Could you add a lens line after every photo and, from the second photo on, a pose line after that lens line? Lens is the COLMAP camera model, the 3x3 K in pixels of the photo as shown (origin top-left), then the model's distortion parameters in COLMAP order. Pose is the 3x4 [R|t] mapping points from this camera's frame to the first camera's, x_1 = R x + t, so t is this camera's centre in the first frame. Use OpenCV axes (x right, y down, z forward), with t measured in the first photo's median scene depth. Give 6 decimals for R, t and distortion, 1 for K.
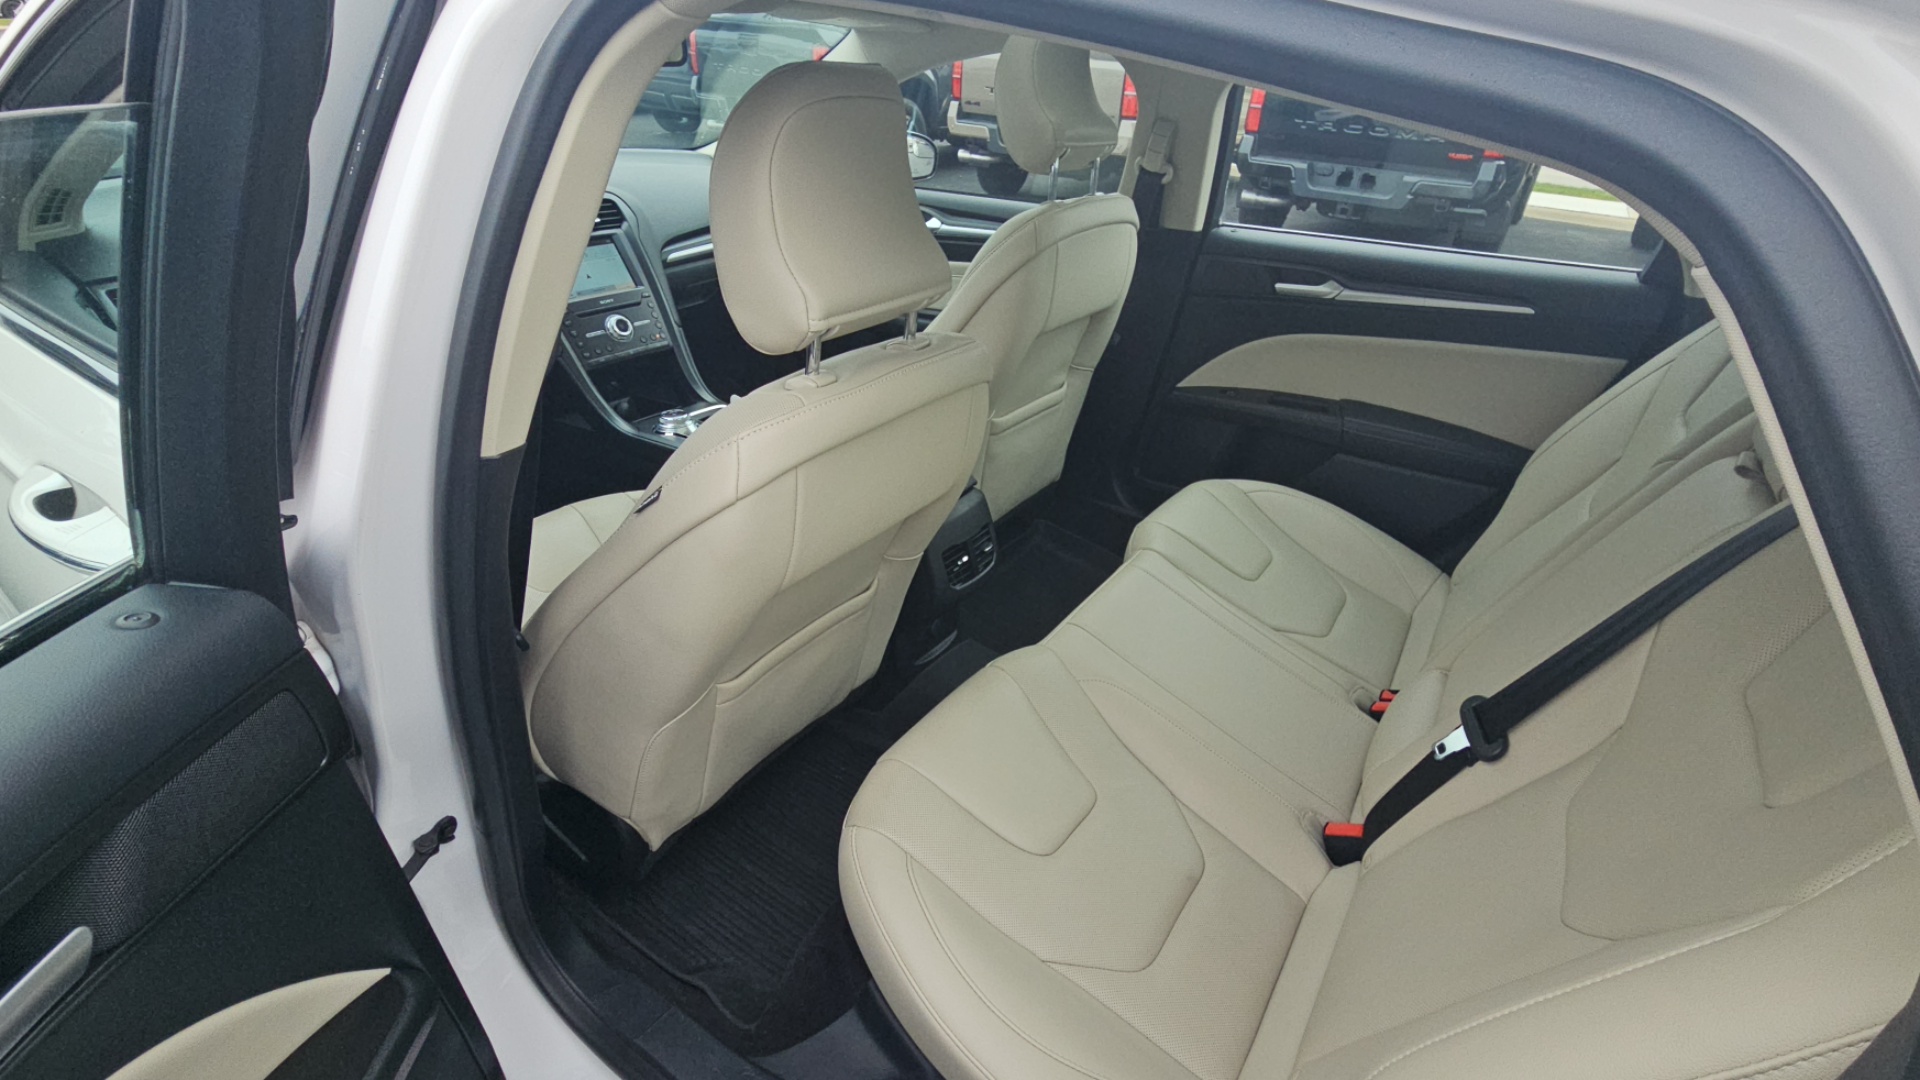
lens RADIAL K [[860.8, 0, 974.4], [0, 860.8, 536.8], [0, 0, 1]] dist [0.014577, 0.000011]
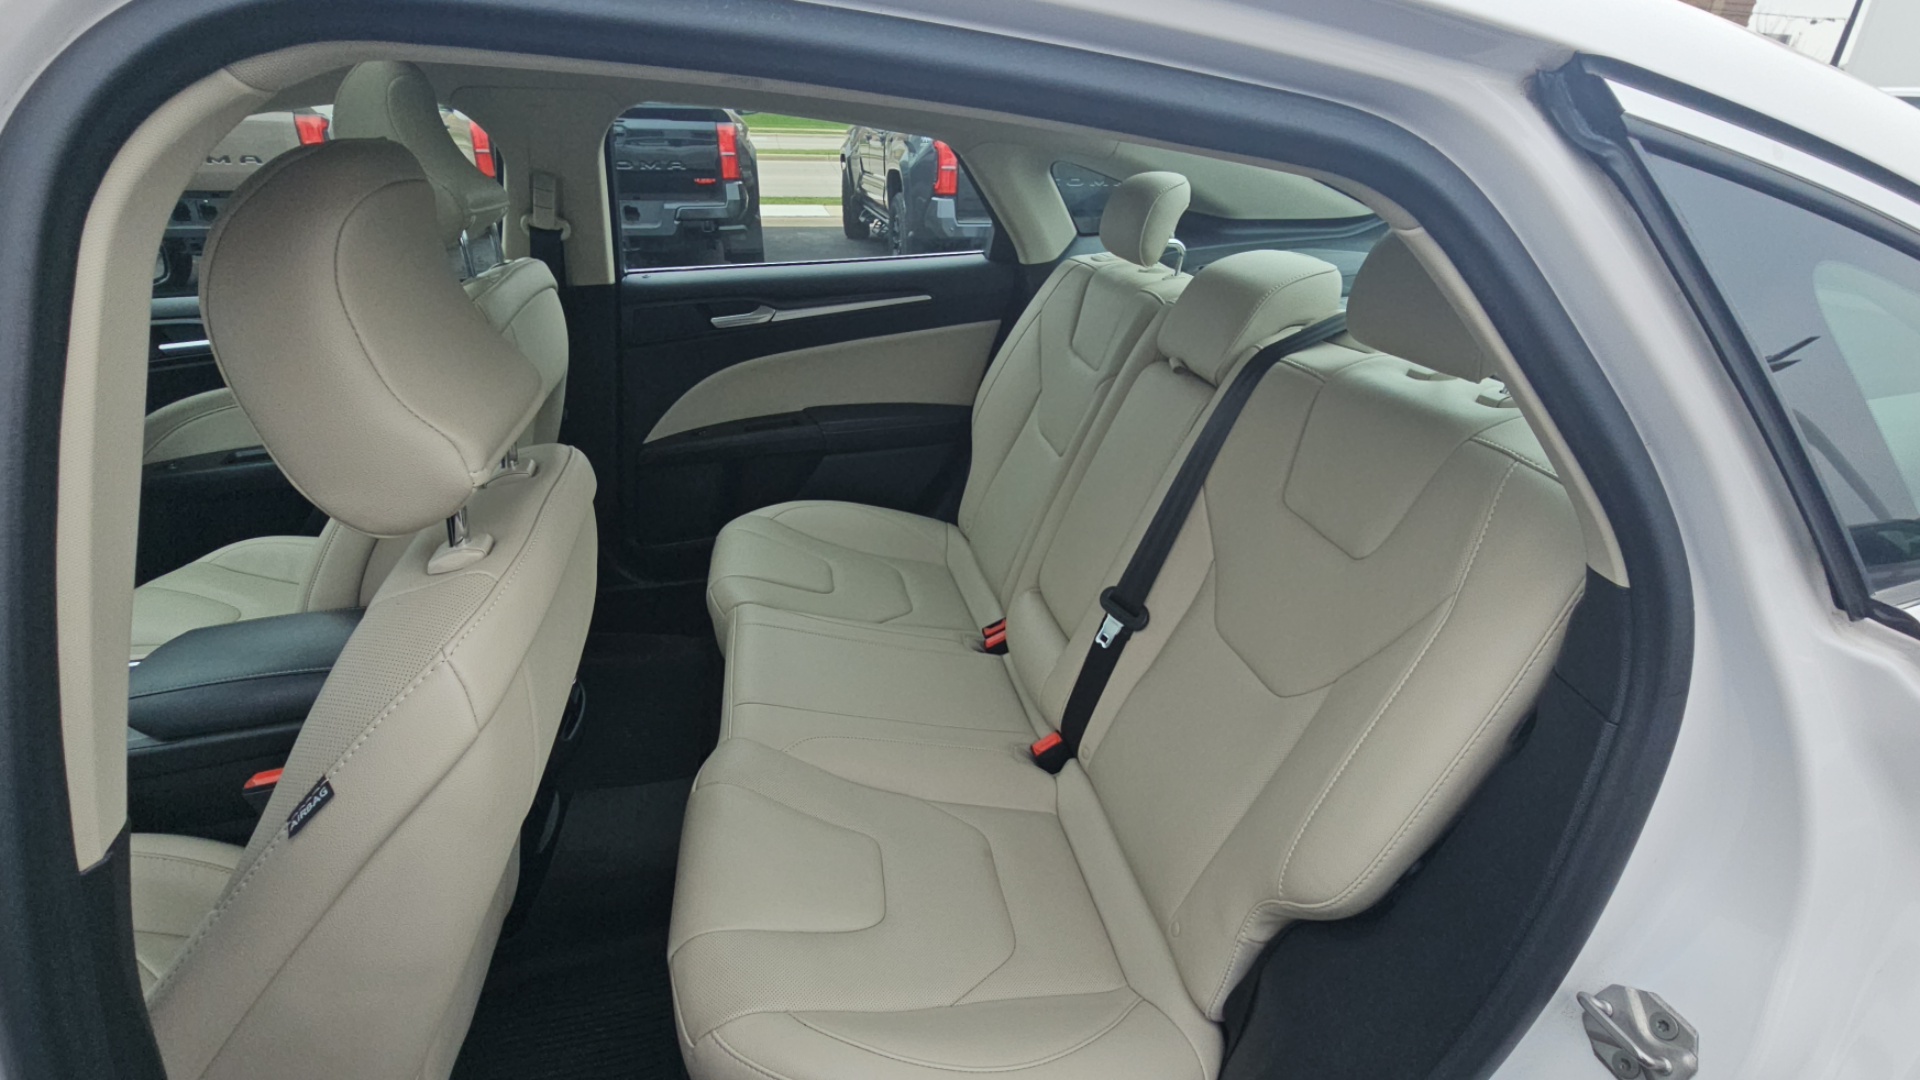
lens RADIAL K [[867.2, 0, 967.6], [0, 867.2, 548.1], [0, 0, 1]] dist [0.001443, 0.000082]
pose [[0.691743, -0.367071, 0.621893, -0.176659], [0.380758, 0.917139, 0.117815, -0.052795], [-0.613608, 0.155293, 0.774189, 0.070382]]
